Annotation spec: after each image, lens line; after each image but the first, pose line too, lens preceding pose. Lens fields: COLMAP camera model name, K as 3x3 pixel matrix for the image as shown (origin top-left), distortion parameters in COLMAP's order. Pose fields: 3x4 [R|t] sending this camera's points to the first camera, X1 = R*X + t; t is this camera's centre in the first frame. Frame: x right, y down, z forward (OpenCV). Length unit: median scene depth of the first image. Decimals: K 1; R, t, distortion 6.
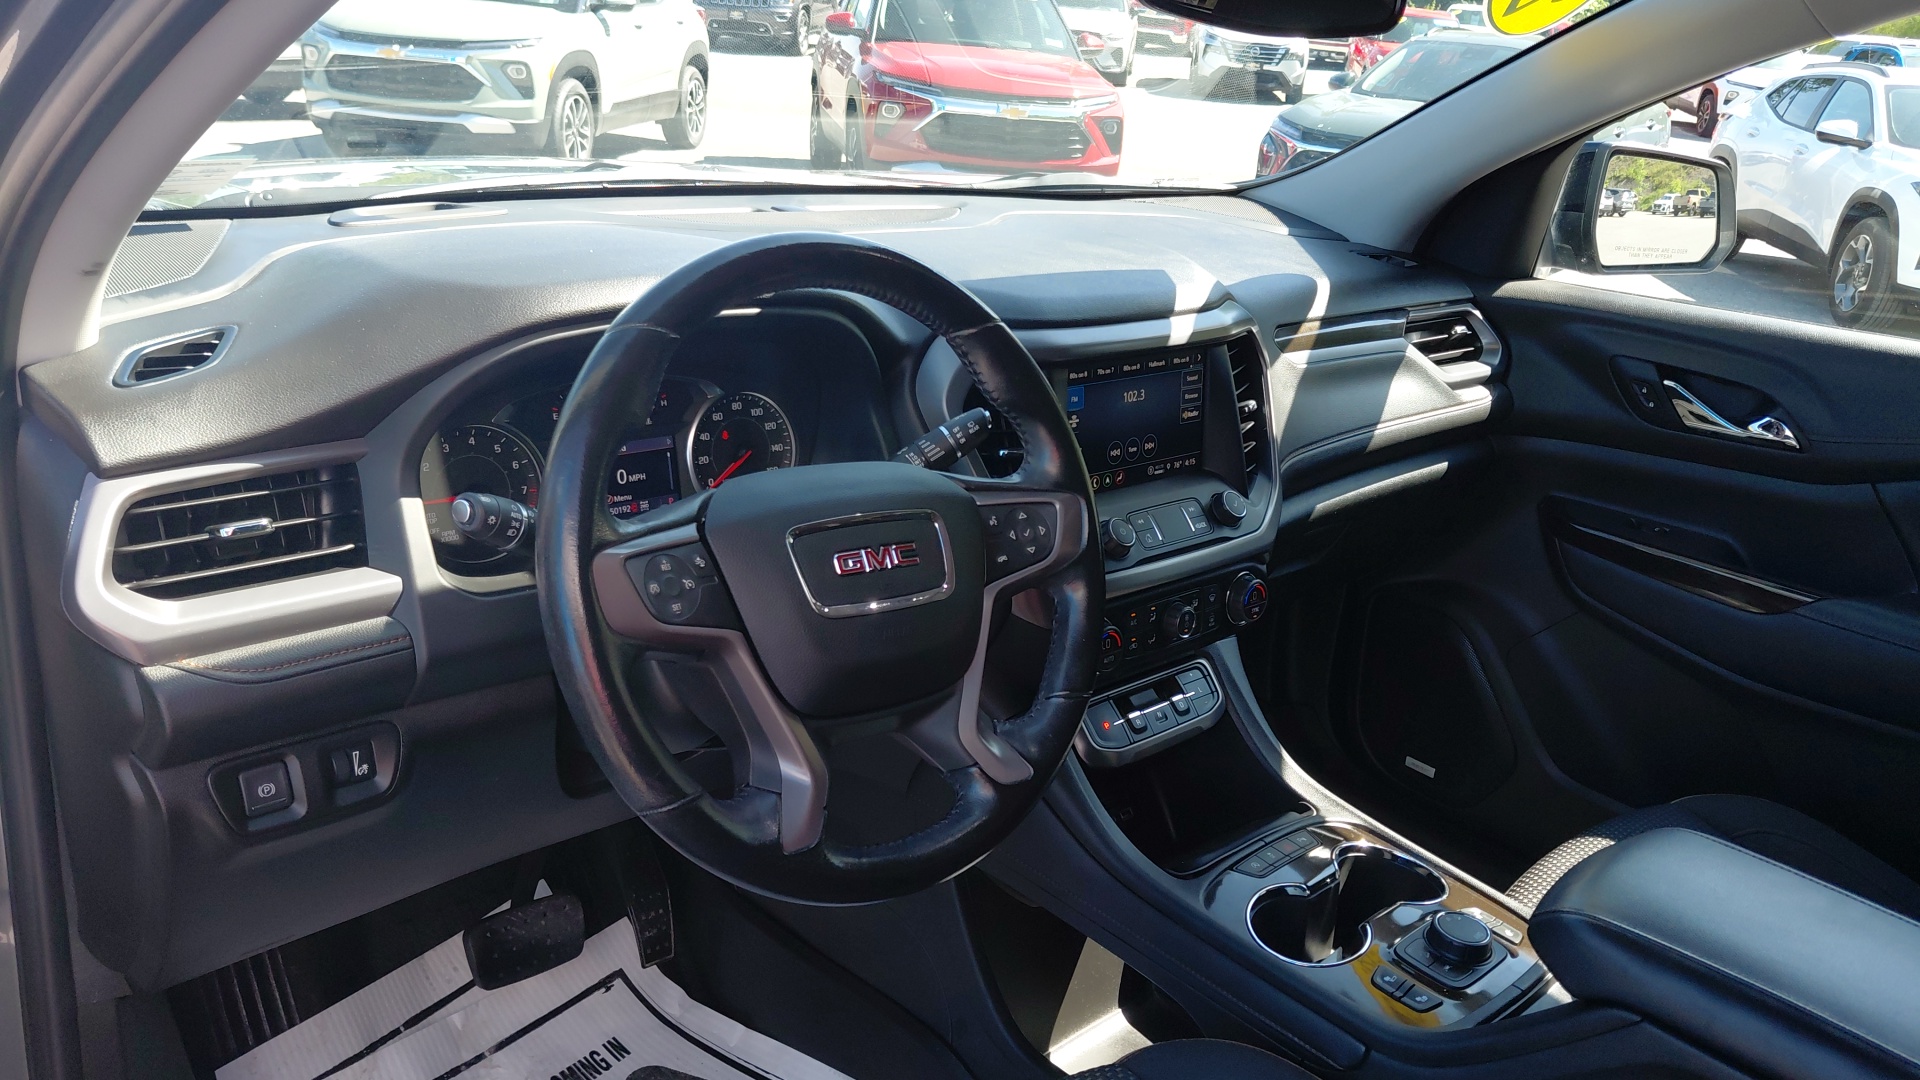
lens RADIAL K [[1422.8, 0, 972.0], [0, 1422.8, 557.4], [0, 0, 1]] dist [0.093589, -0.106453]
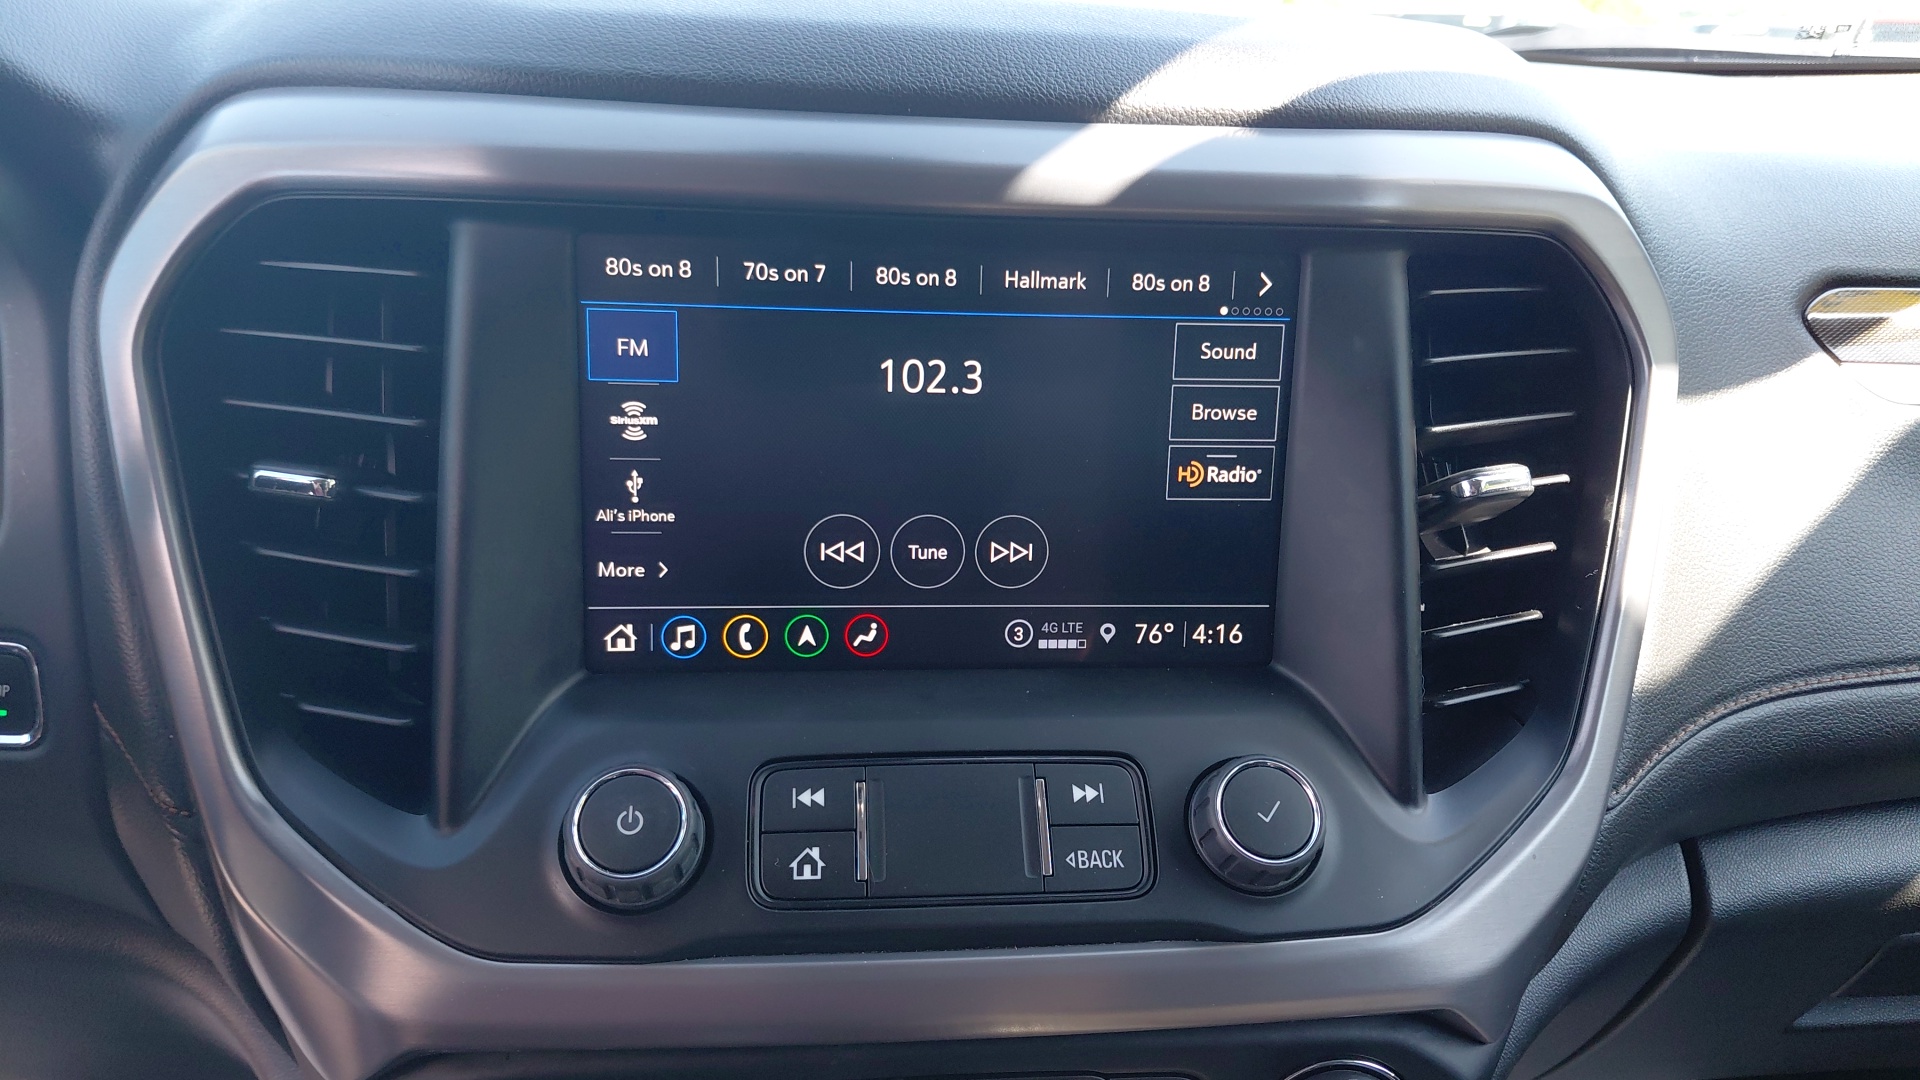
lens RADIAL K [[1422.8, 0, 972.0], [0, 1422.8, 557.4], [0, 0, 1]] dist [0.093589, -0.106453]
pose [[0.816567, 0.146257, -0.558416, 0.310516], [-0.181595, 0.983341, -0.007994, -0.079314], [0.547944, 0.107933, 0.829523, 0.805577]]
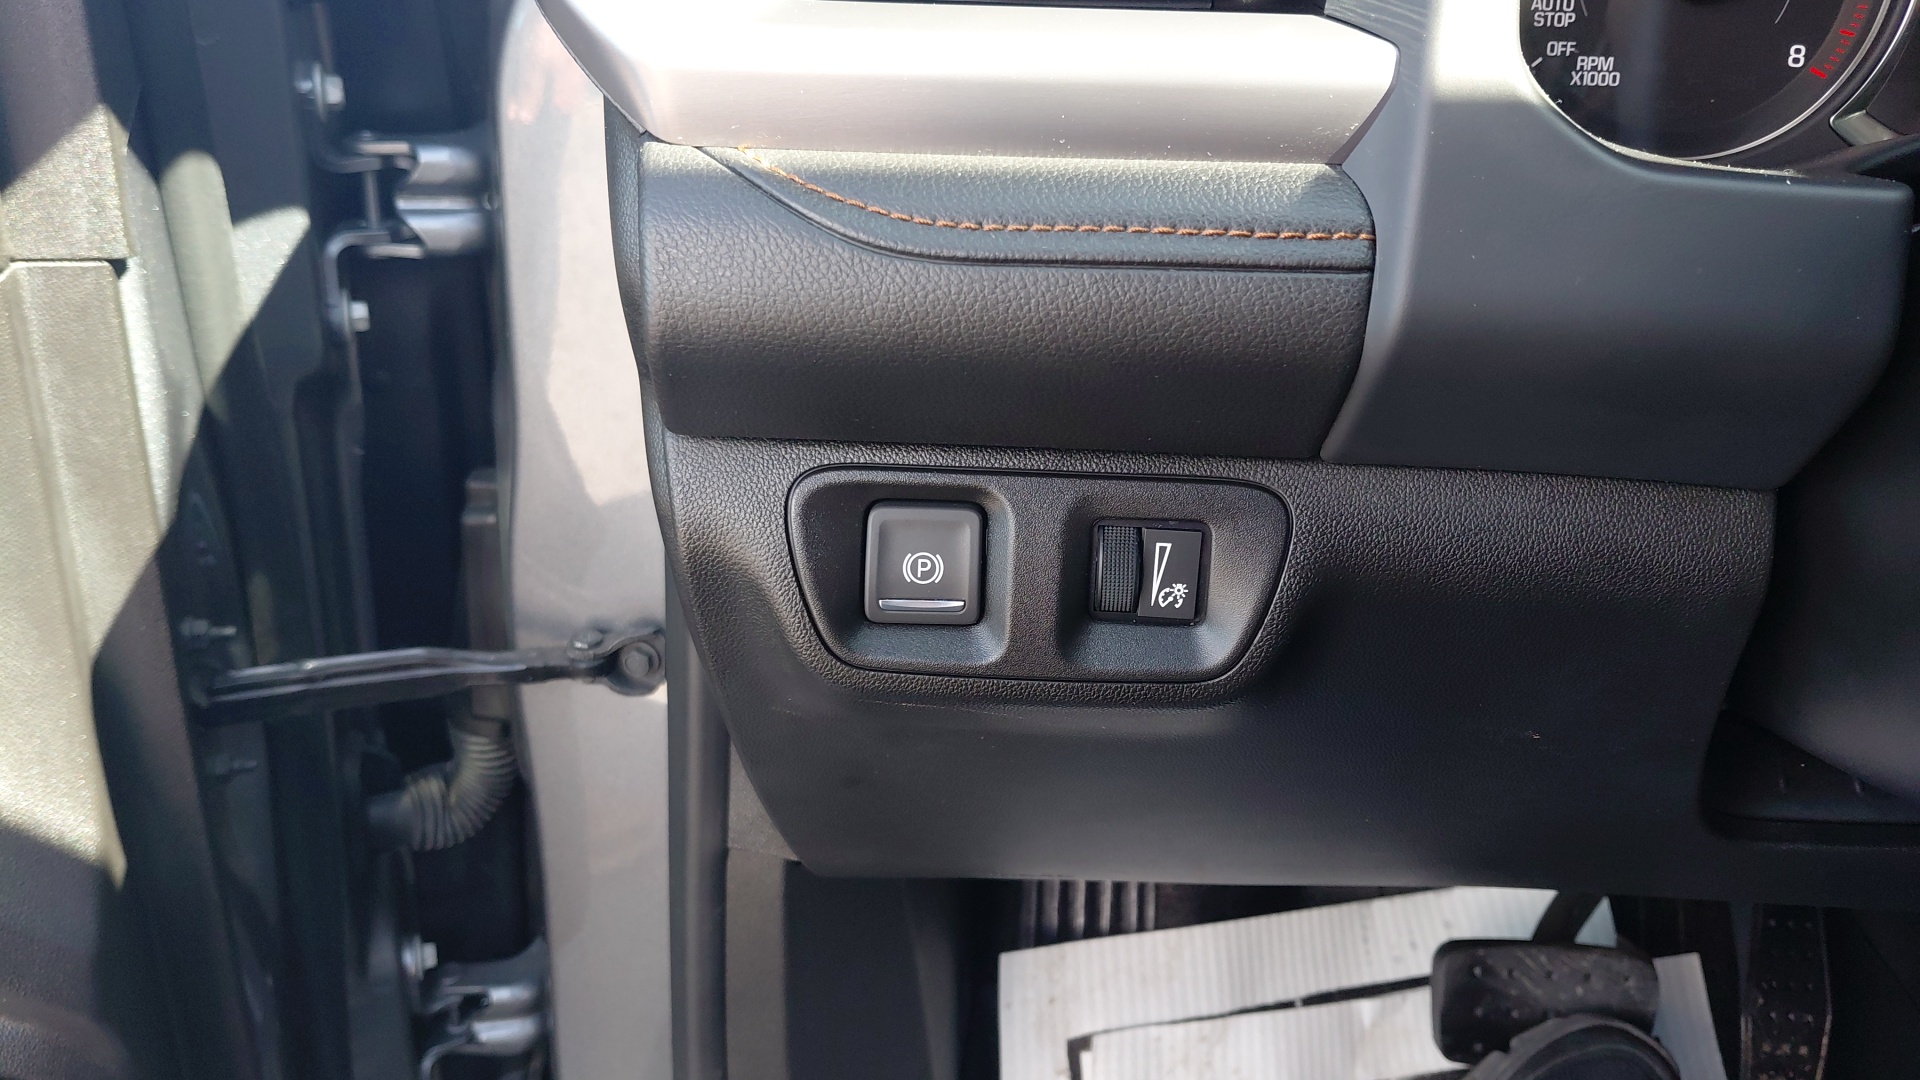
lens RADIAL K [[1476.1, 0, 972.4], [0, 1476.1, 540.7], [0, 0, 1]] dist [-0.005300, -0.003270]
pose [[0.692059, 0.272504, -0.668428, -0.161417], [-0.221898, 0.961479, 0.162232, 0.064366], [0.686888, 0.036049, 0.725869, 0.528355]]
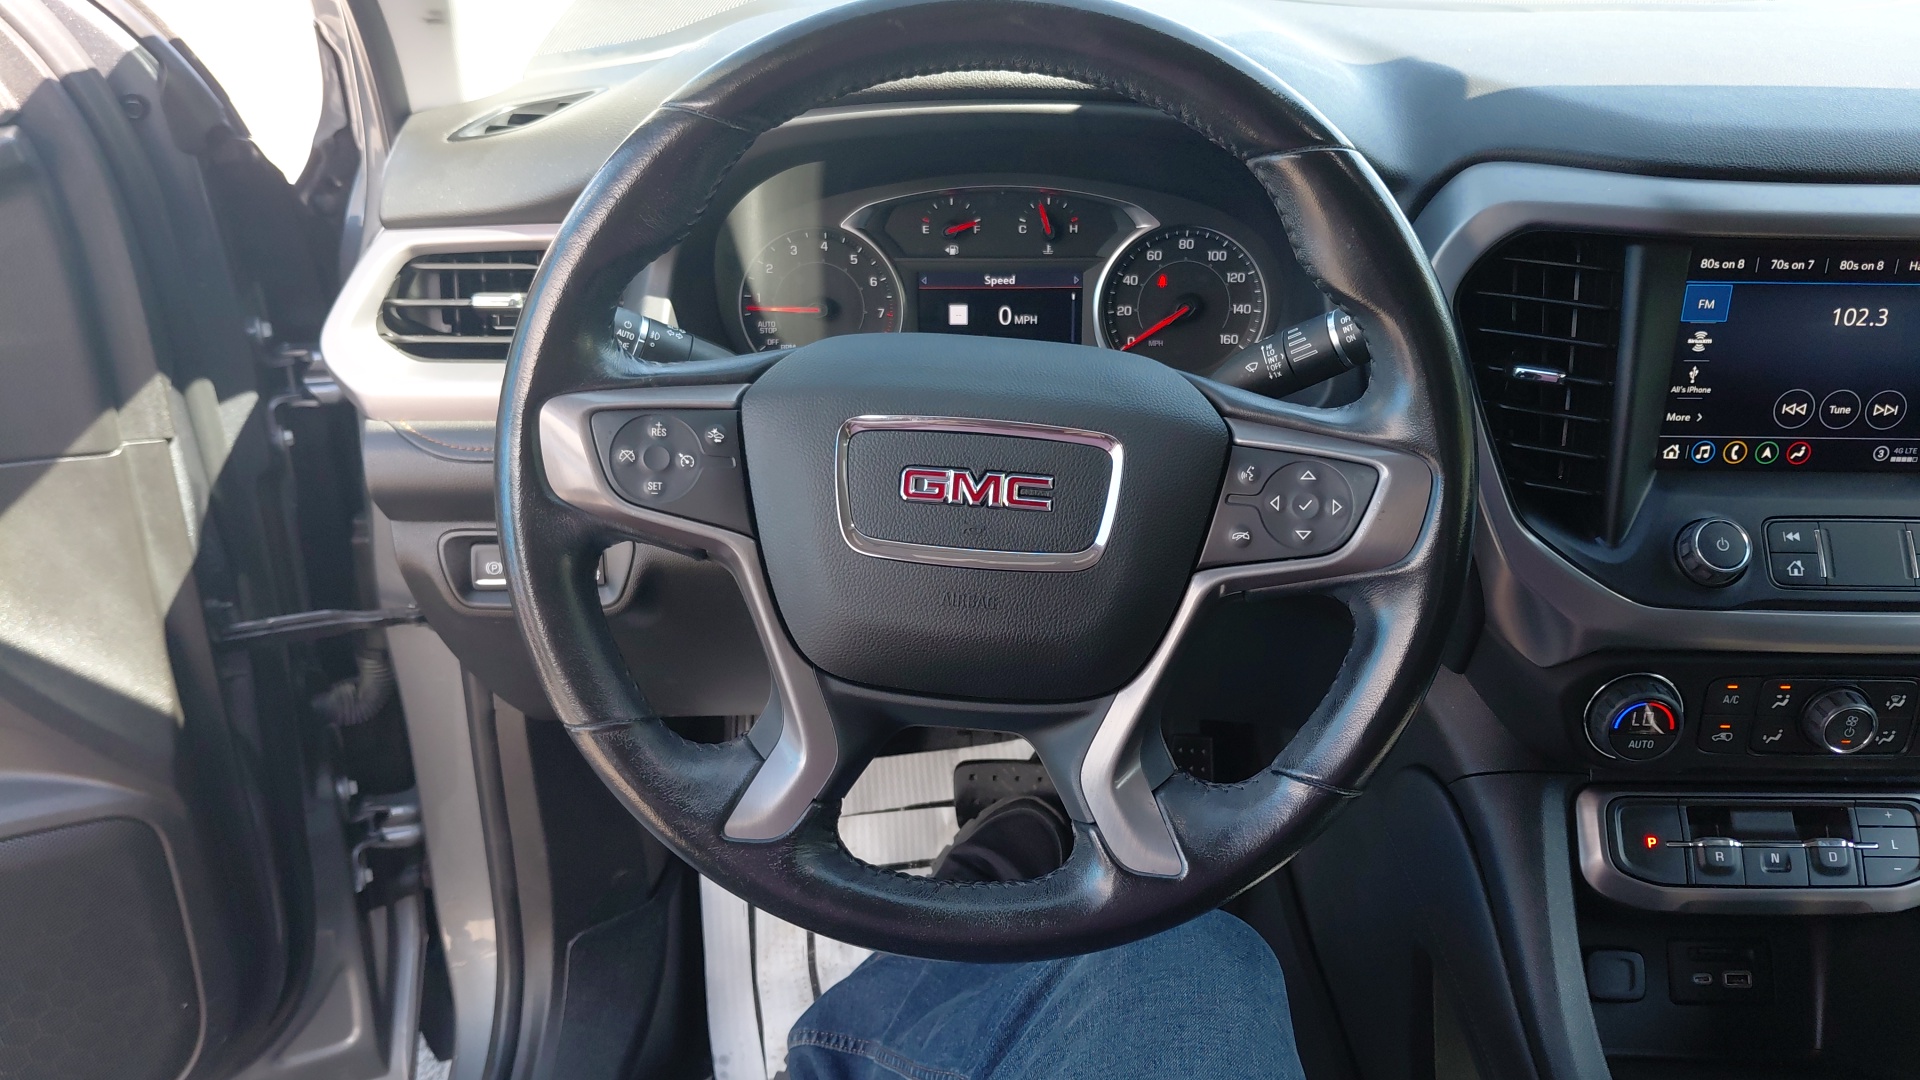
lens RADIAL K [[1431.1, 0, 950.8], [0, 1431.1, 547.7], [0, 0, 1]] dist [0.095904, -0.166013]
pose [[0.701640, 0.266973, -0.660625, 0.278383], [-0.184996, 0.963614, 0.192936, -0.073476], [0.688097, -0.013159, 0.725500, 0.359486]]
